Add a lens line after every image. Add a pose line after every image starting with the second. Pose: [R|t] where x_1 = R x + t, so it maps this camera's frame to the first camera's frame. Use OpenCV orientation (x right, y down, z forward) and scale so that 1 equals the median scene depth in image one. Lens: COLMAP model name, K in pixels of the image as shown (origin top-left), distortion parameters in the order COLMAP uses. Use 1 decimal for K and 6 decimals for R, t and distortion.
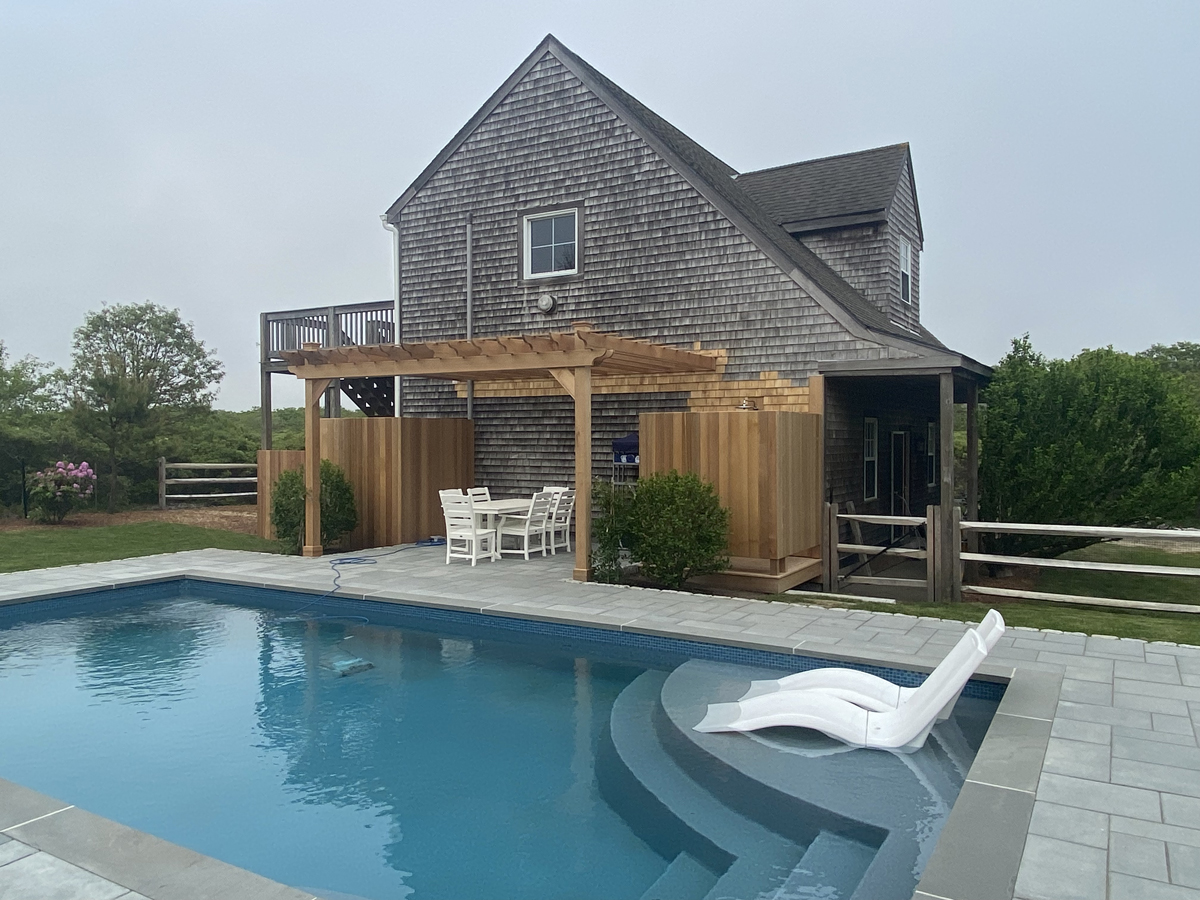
lens RADIAL K [[888.7, 0, 591.7], [0, 888.7, 450.0], [0, 0, 1]] dist [0.041795, -0.025814]
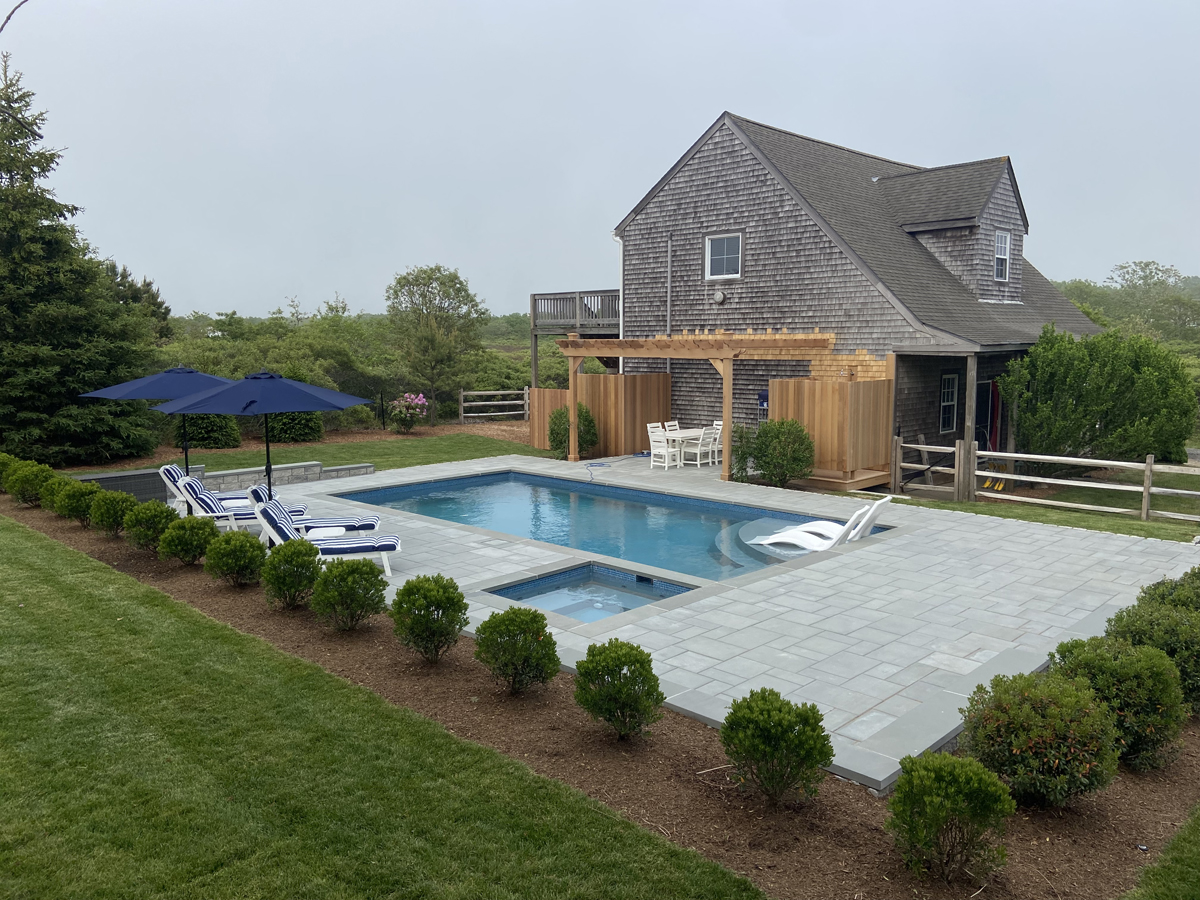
lens RADIAL K [[907.1, 0, 594.3], [0, 907.1, 447.4], [0, 0, 1]] dist [0.093486, 0.002270]
pose [[0.971846, 0.024402, -0.234351, 0.119301], [0.000166, 0.994552, 0.104244, -0.080006], [0.235618, -0.101348, 0.966547, -0.604550]]
